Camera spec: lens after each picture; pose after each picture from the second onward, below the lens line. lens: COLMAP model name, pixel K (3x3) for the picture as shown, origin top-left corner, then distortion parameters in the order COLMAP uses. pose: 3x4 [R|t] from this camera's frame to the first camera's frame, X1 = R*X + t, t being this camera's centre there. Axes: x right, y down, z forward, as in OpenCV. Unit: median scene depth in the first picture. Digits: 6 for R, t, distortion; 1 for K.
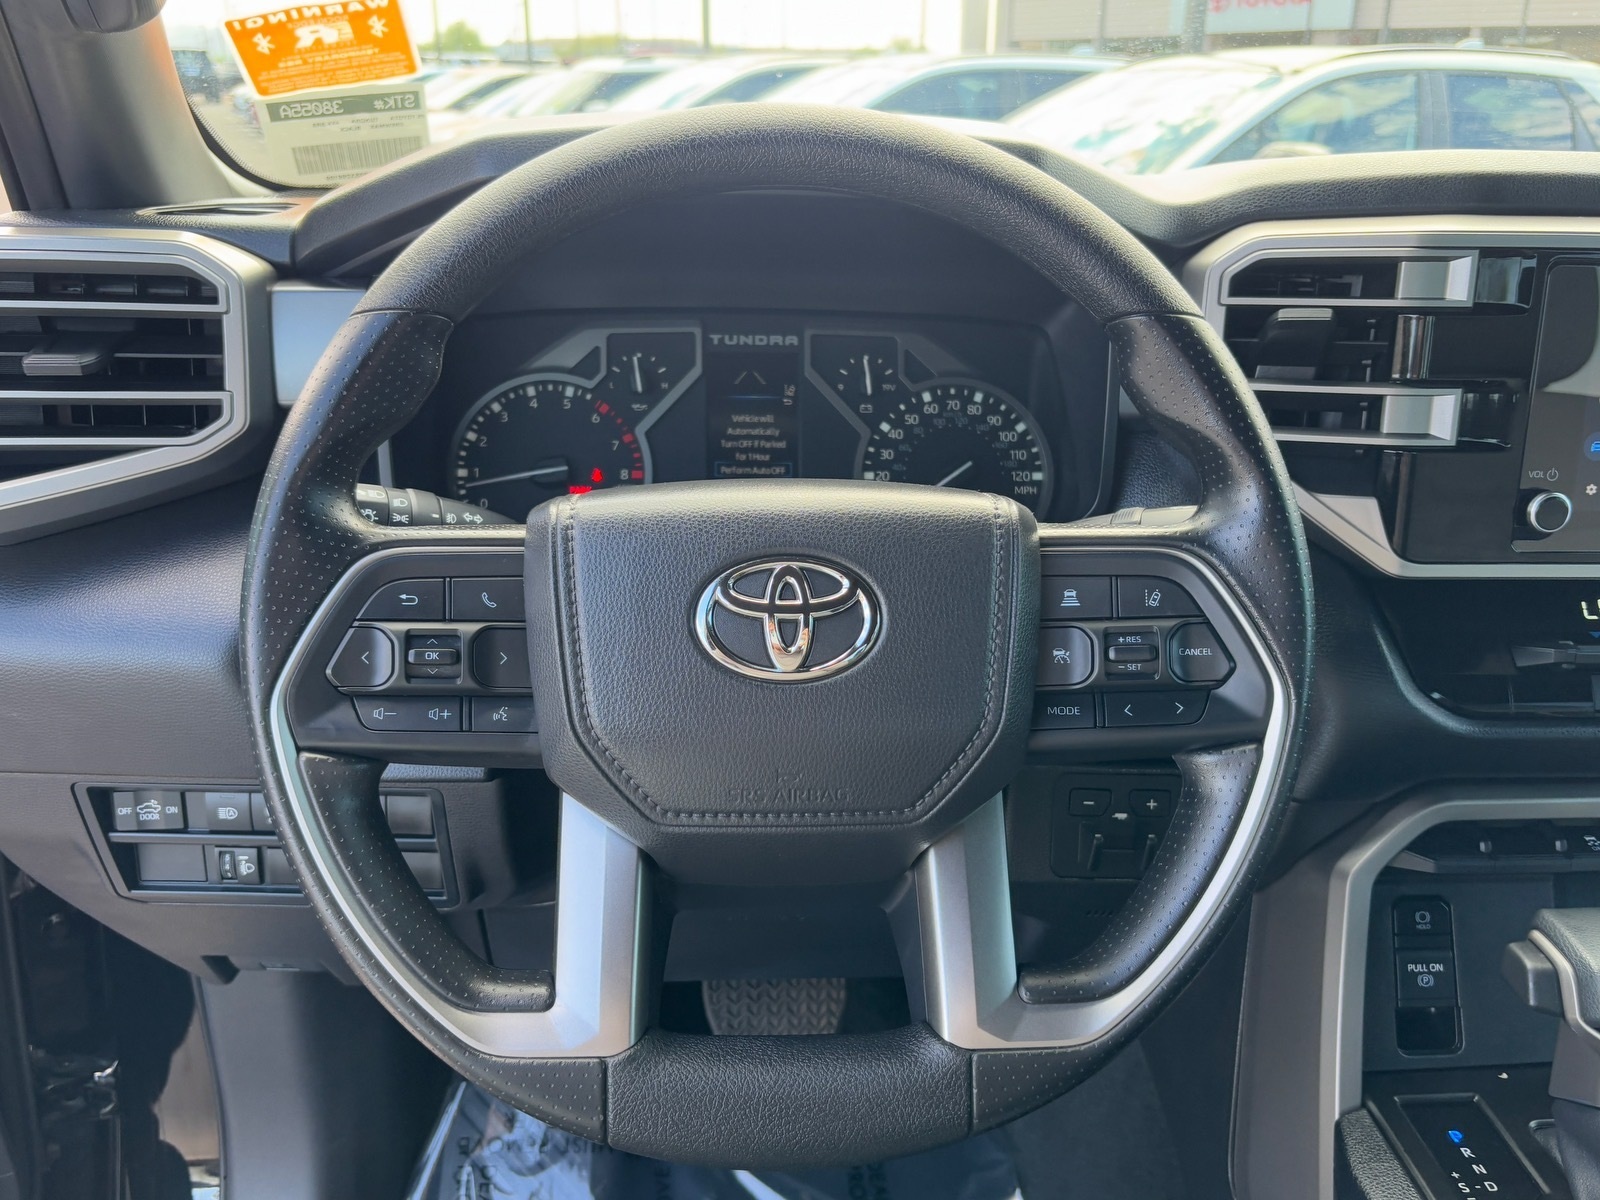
lens RADIAL K [[1379.7, 0, 791.6], [0, 1379.7, 621.0], [0, 0, 1]] dist [0.113451, -0.240098]
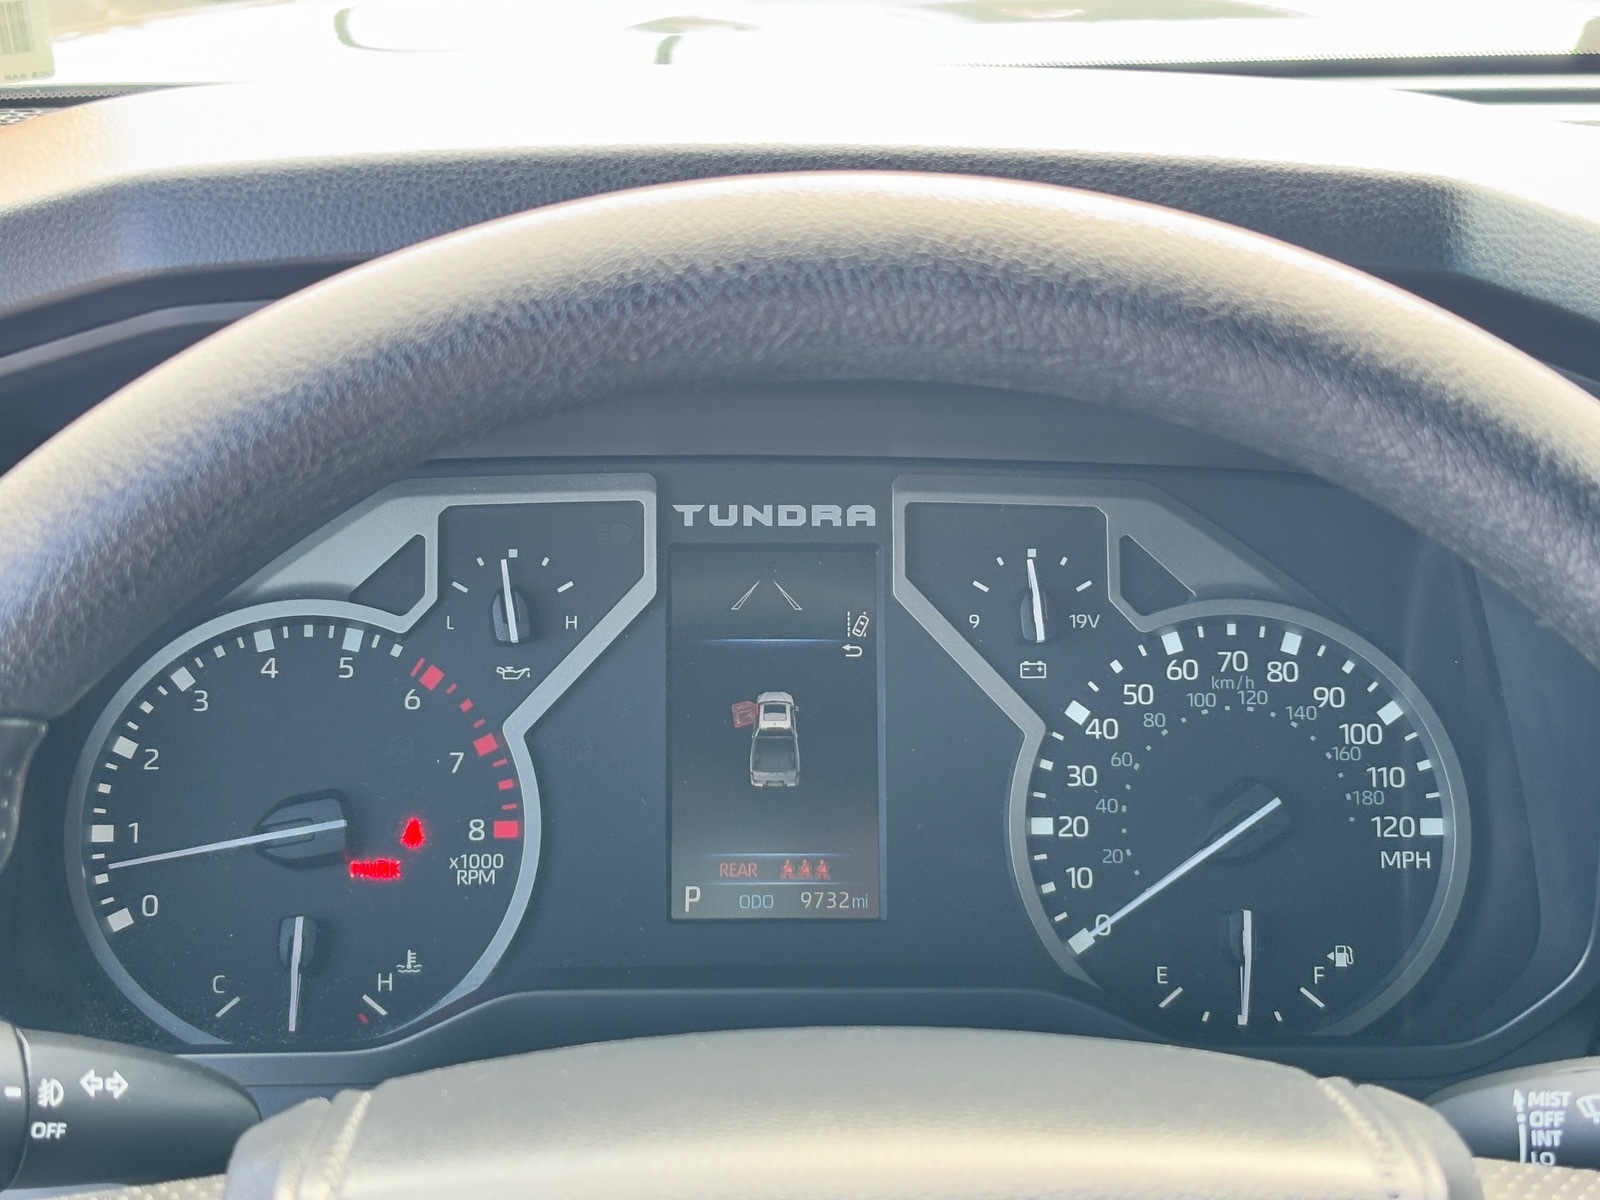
lens RADIAL K [[2812.4, 0, 820.3], [0, 2812.4, 537.1], [0, 0, 1]] dist [0.266861, -1.601647]
pose [[0.999973, -0.003099, -0.006654, -0.007316], [0.002670, 0.997980, -0.063467, -0.142087], [0.006837, 0.063447, 0.997962, 0.112637]]
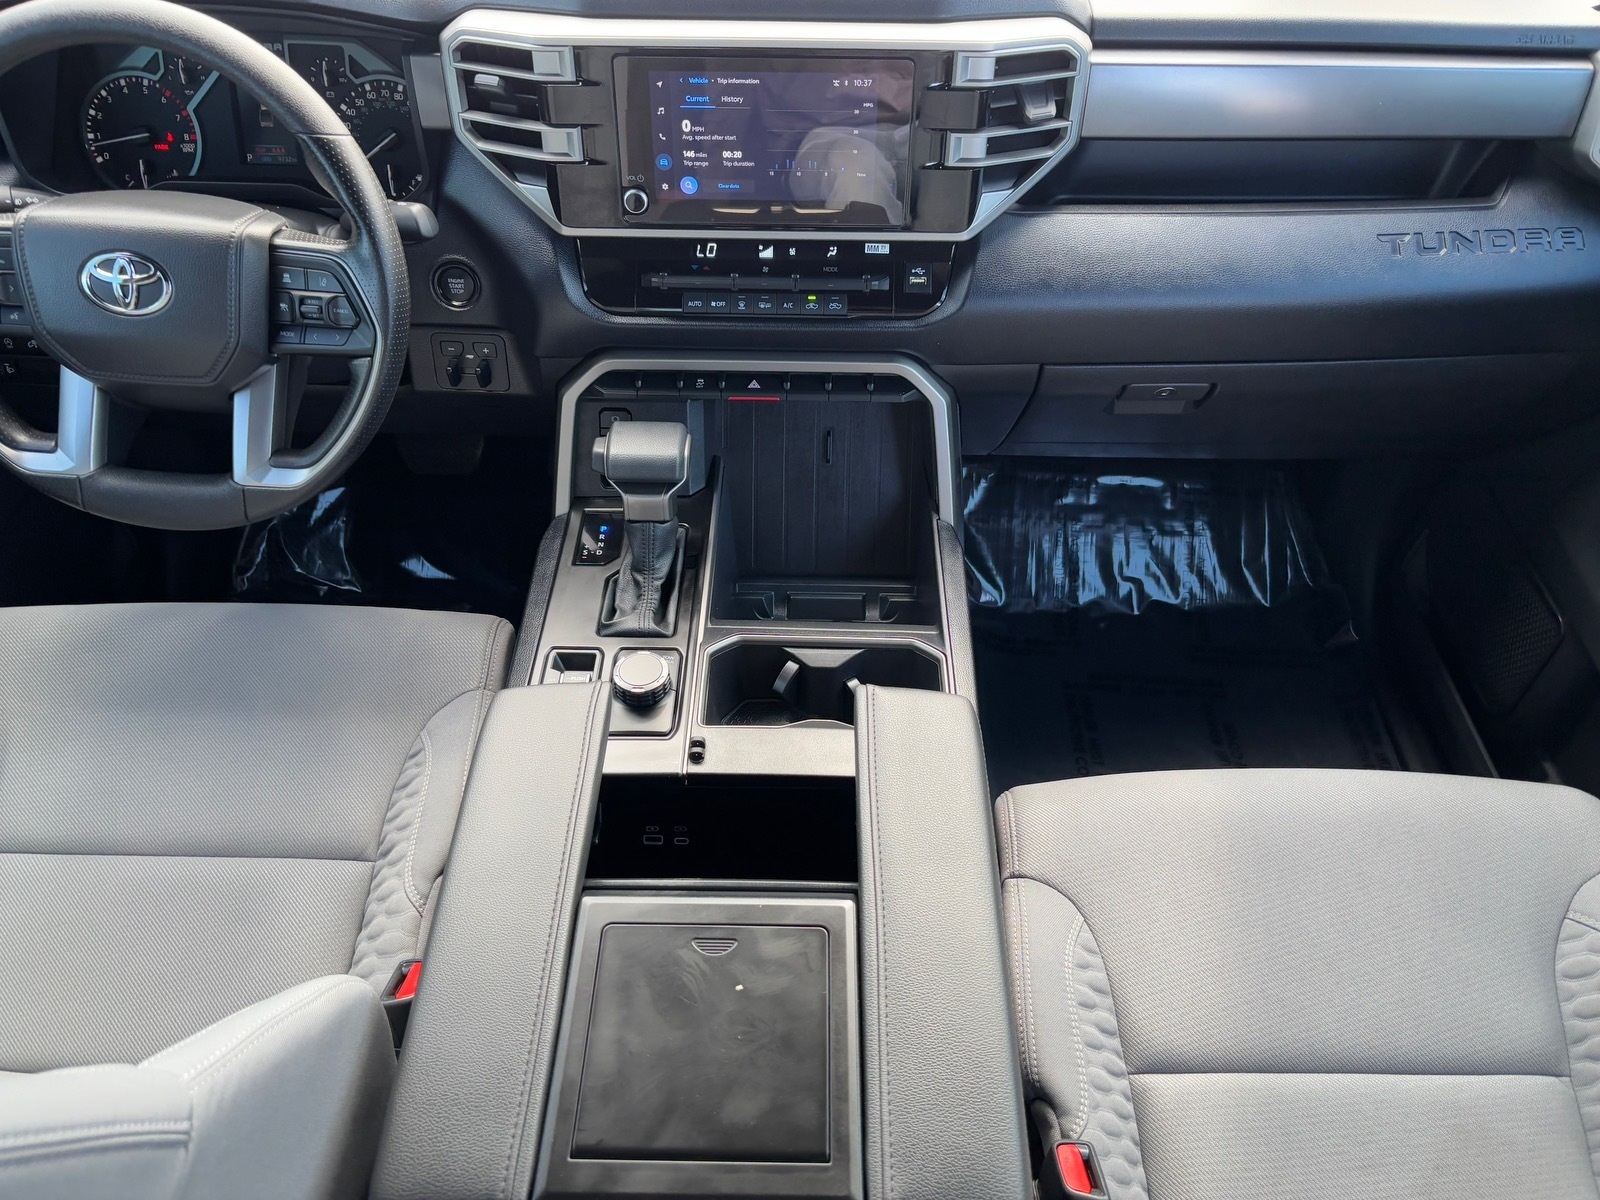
lens RADIAL K [[1222.5, 0, 793.6], [0, 1222.5, 596.1], [0, 0, 1]] dist [0.031182, -0.041582]
pose [[0.997846, 0.039042, -0.052718, 0.700220], [-0.014594, 0.915594, 0.401839, -0.205793], [0.063957, -0.400204, 0.914192, -0.509287]]
